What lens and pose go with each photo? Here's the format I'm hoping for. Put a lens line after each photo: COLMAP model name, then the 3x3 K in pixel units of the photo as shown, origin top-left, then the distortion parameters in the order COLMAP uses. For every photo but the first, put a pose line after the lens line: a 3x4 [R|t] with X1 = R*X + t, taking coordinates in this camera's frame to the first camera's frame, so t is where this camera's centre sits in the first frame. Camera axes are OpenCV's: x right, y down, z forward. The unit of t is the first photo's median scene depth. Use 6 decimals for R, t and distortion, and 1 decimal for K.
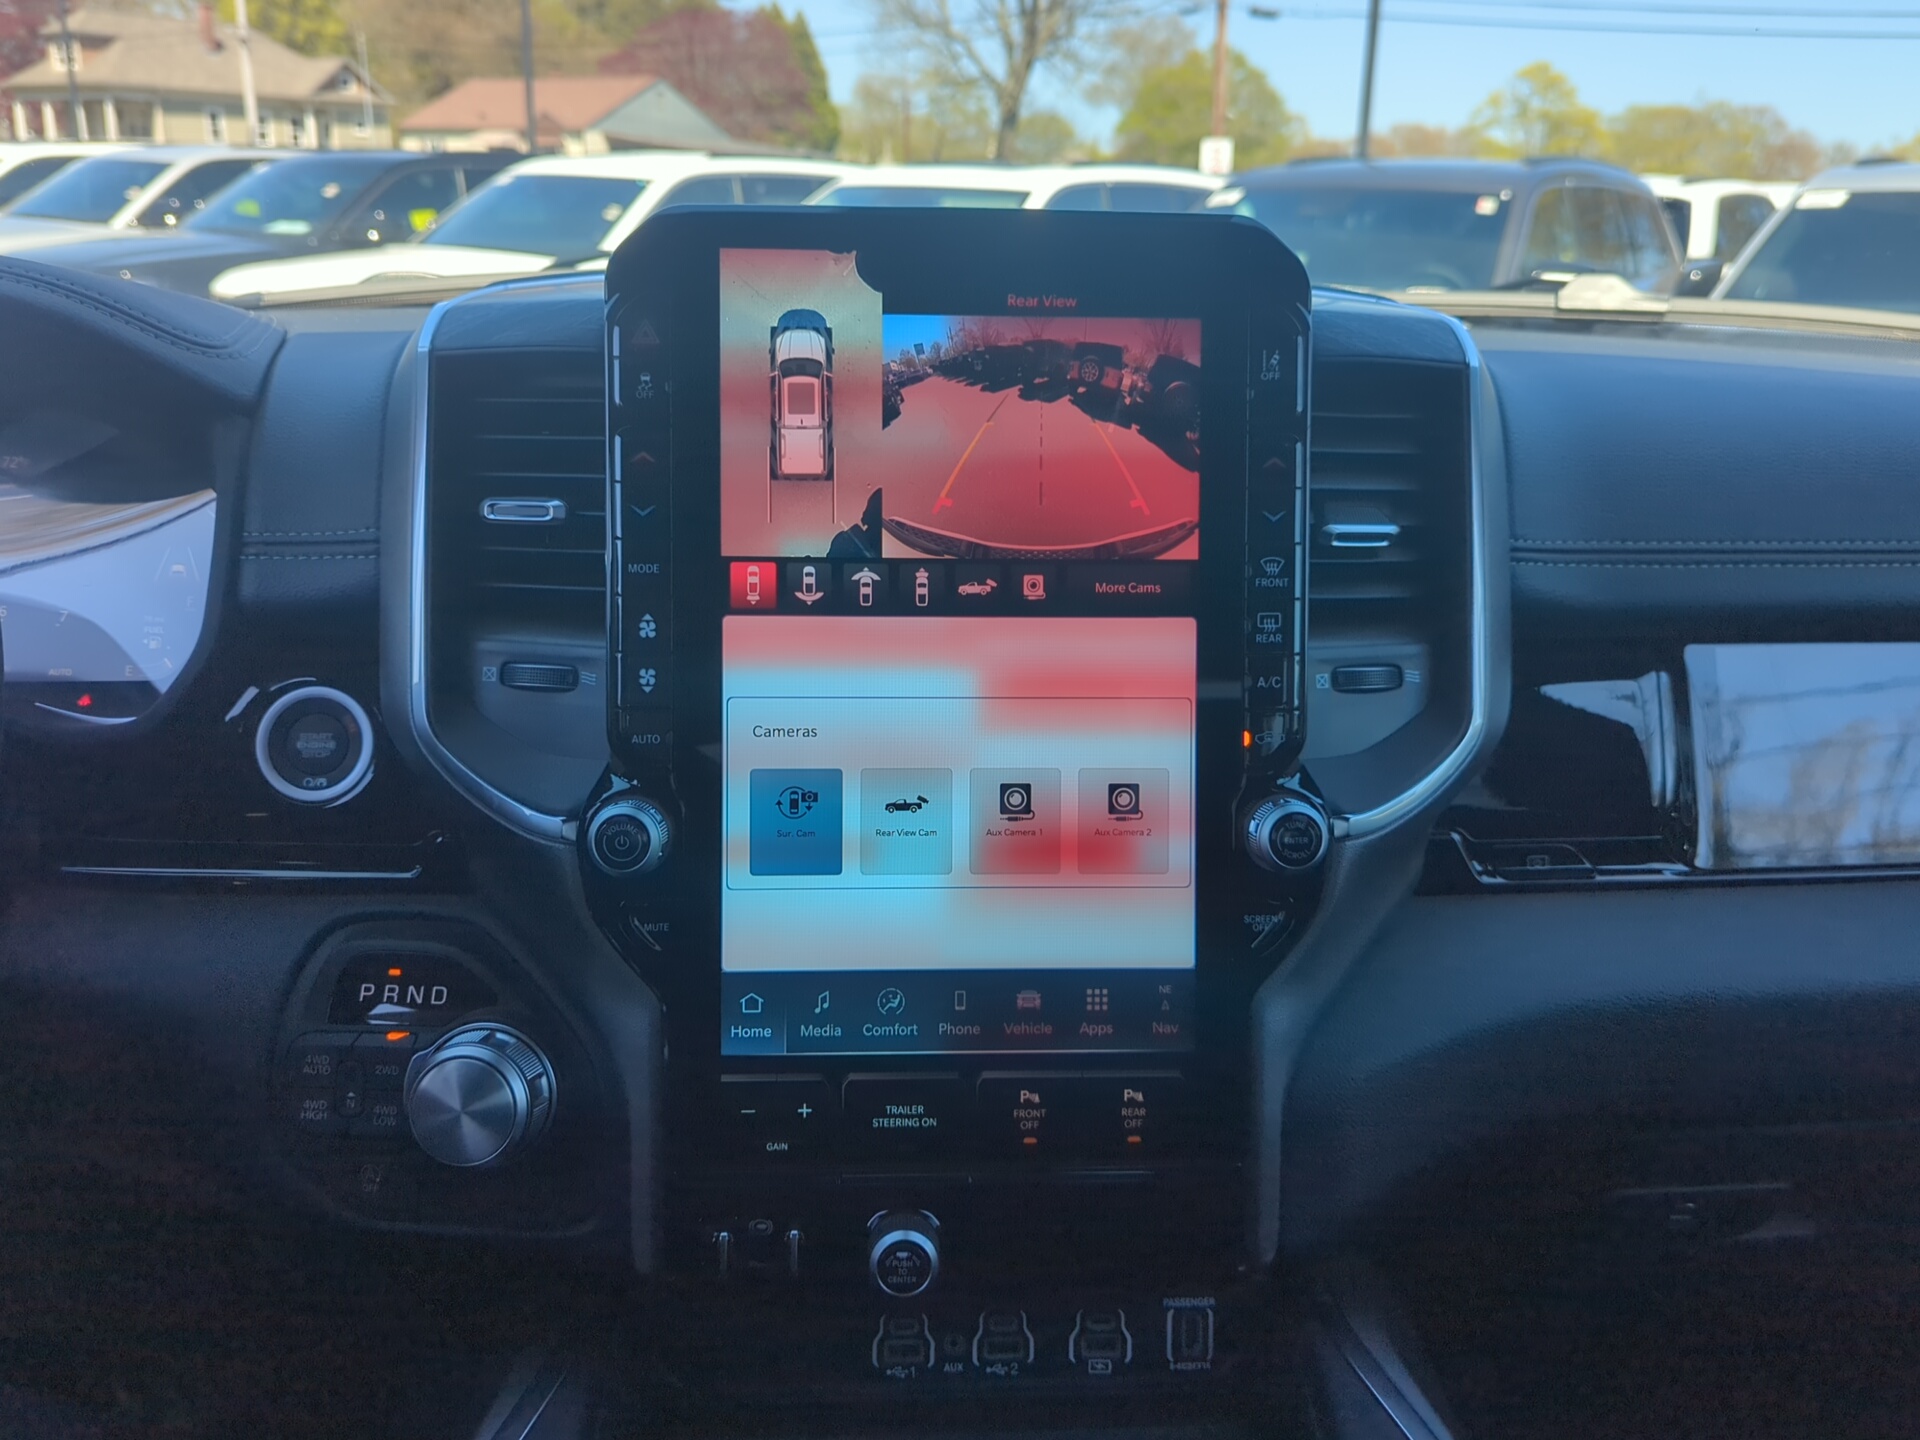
lens RADIAL K [[1587.9, 0, 972.3], [0, 1587.9, 693.5], [0, 0, 1]] dist [0.042138, -0.017826]
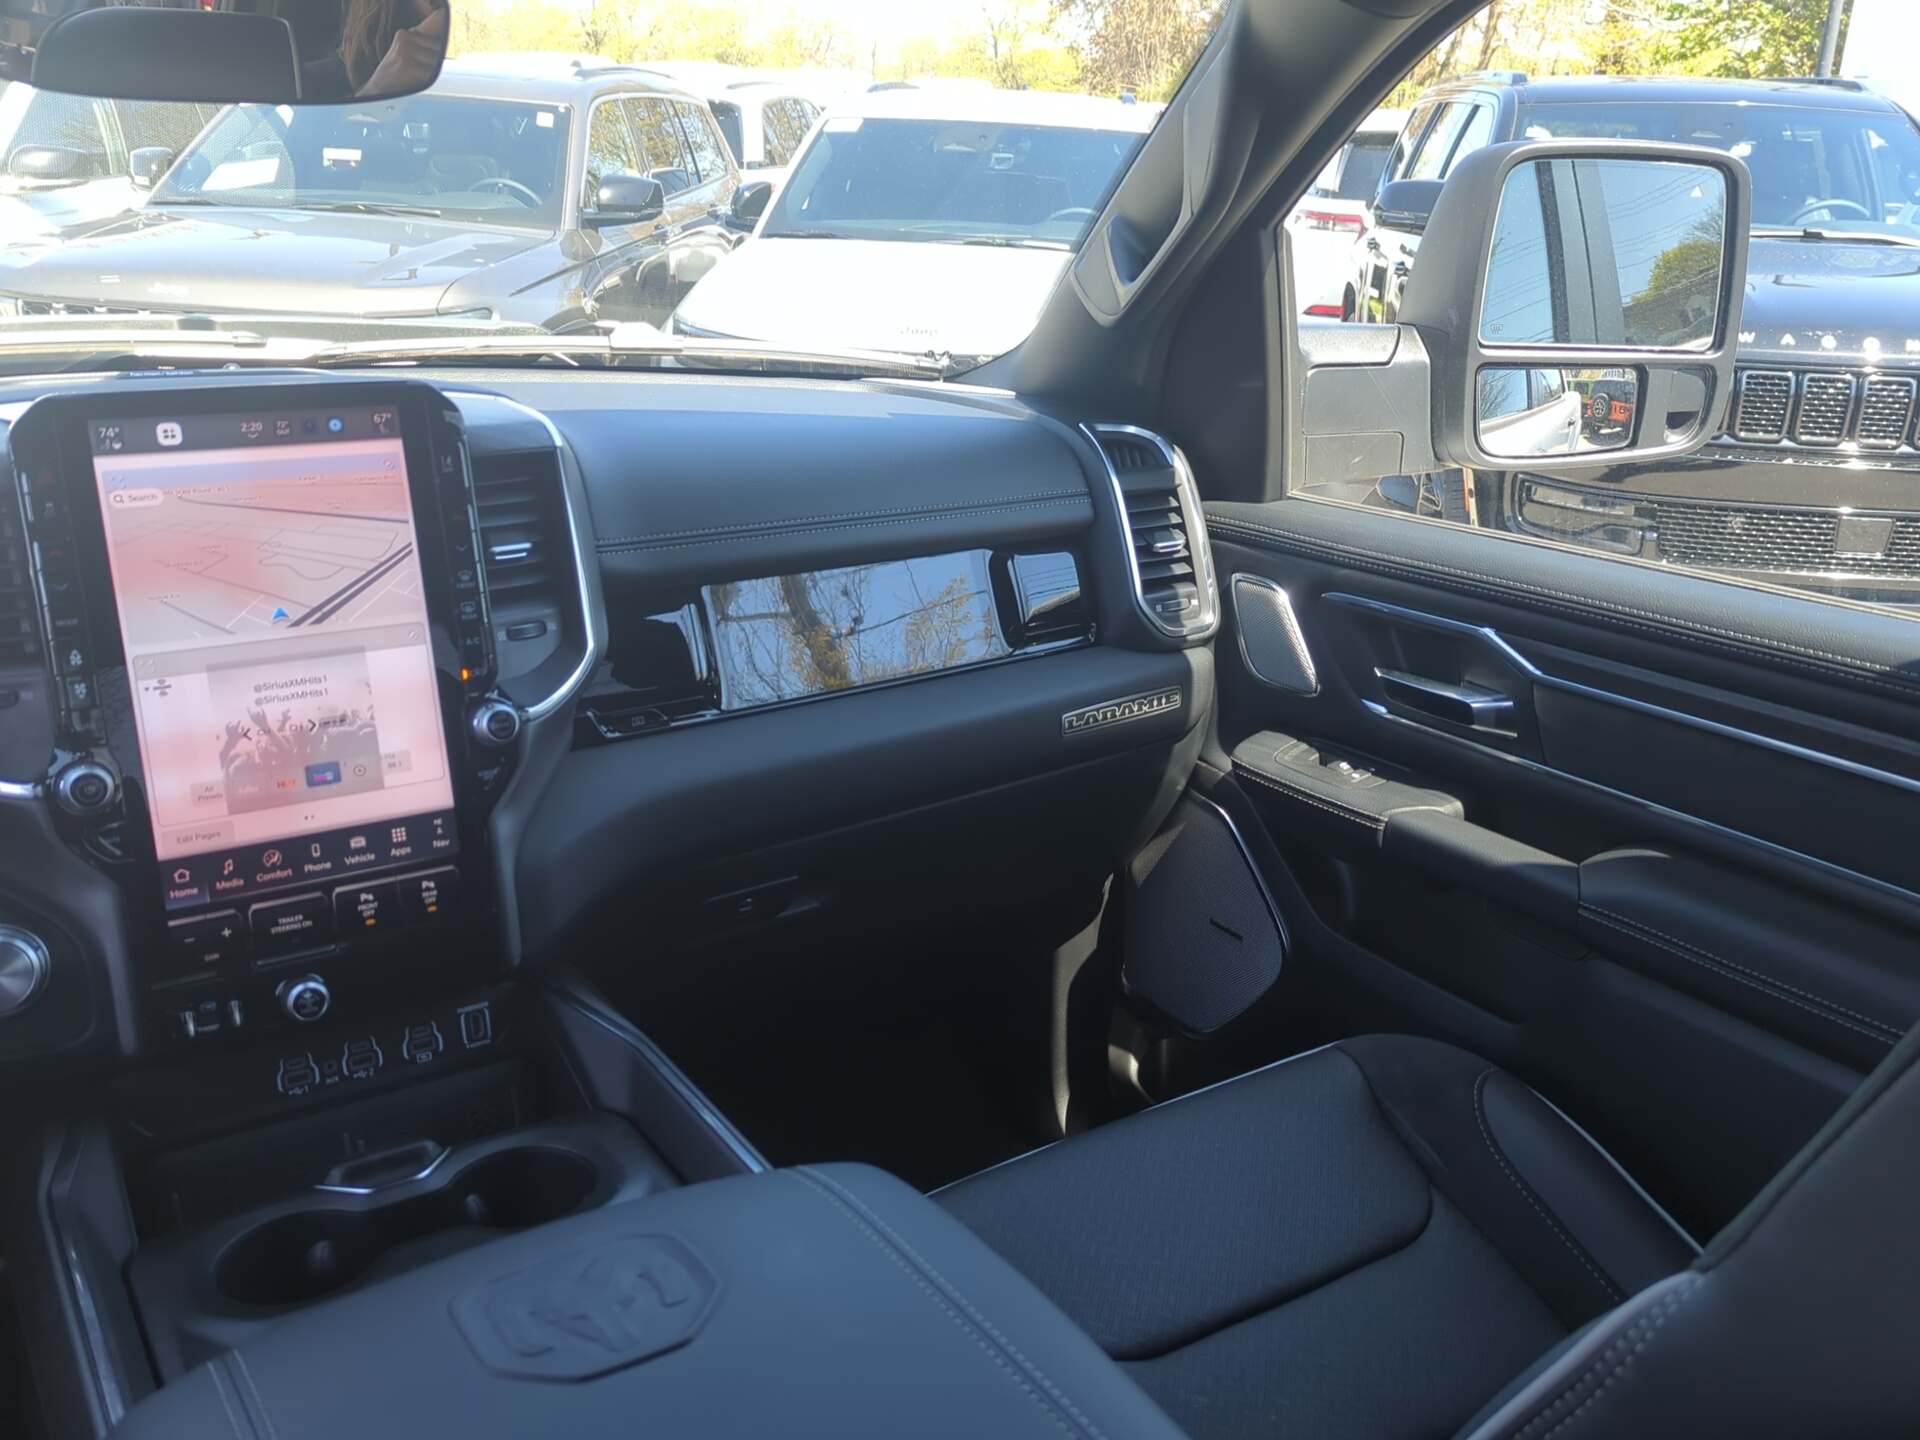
lens RADIAL K [[1717.1, 0, 998.1], [0, 1717.1, 687.3], [0, 0, 1]] dist [0.072992, -0.074665]
pose [[0.857377, -0.146693, 0.493341, -0.266863], [0.125088, 0.989174, 0.076736, -0.029851], [-0.499257, -0.004080, 0.866444, -0.955307]]
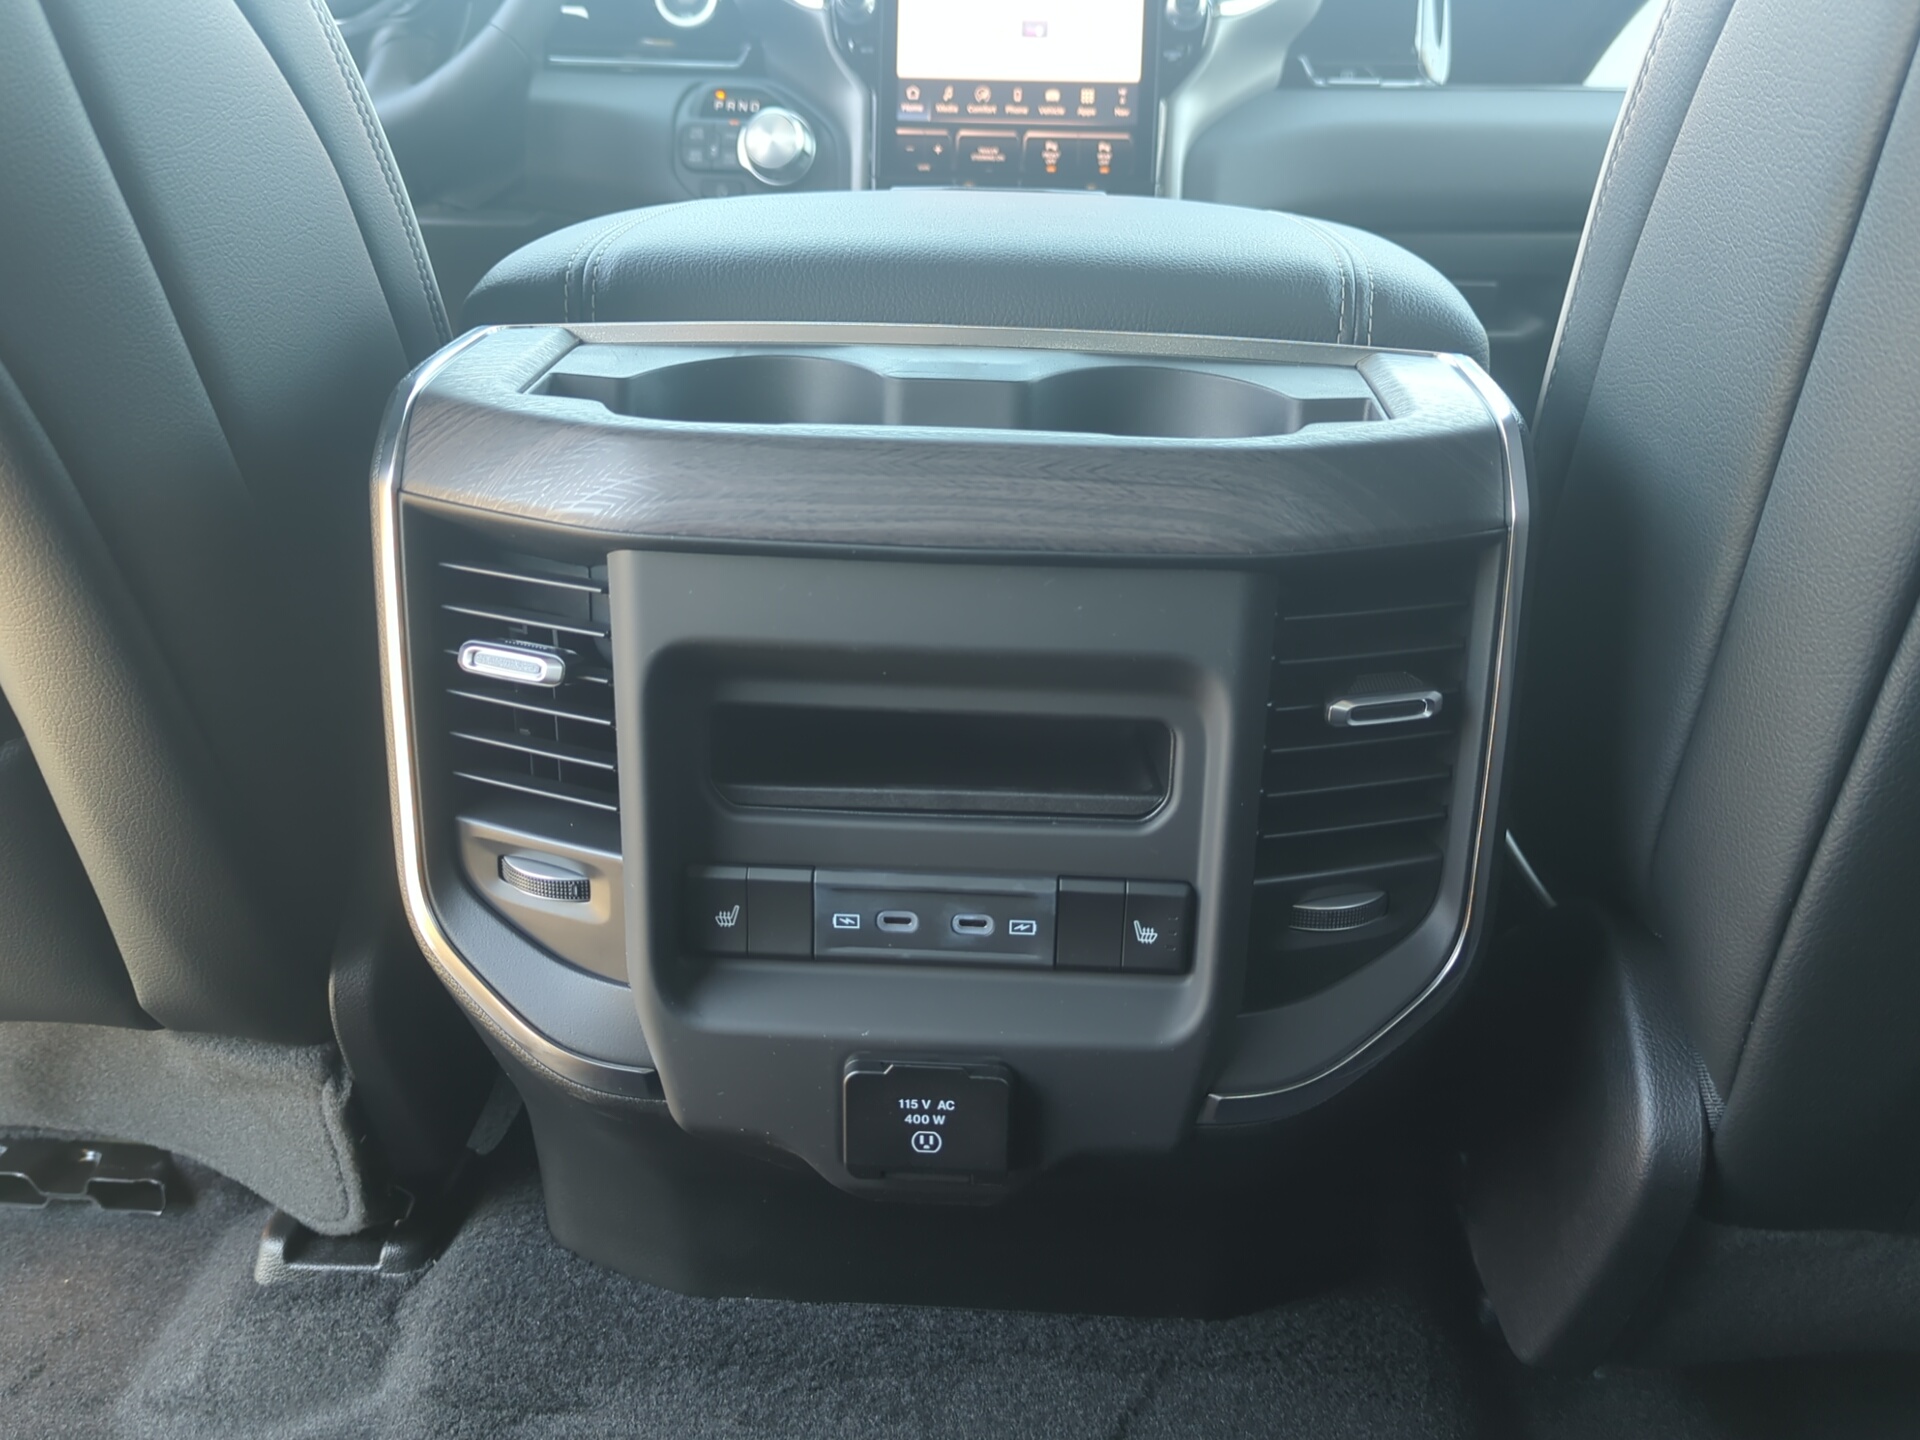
lens RADIAL K [[1717.1, 0, 967.3], [0, 1717.1, 637.8], [0, 0, 1]] dist [0.072992, -0.074665]
pose [[0.995327, 0.030309, -0.091681, 0.145028], [-0.025720, 0.998376, 0.050827, 0.746065], [0.093073, -0.048231, 0.994490, -1.153870]]
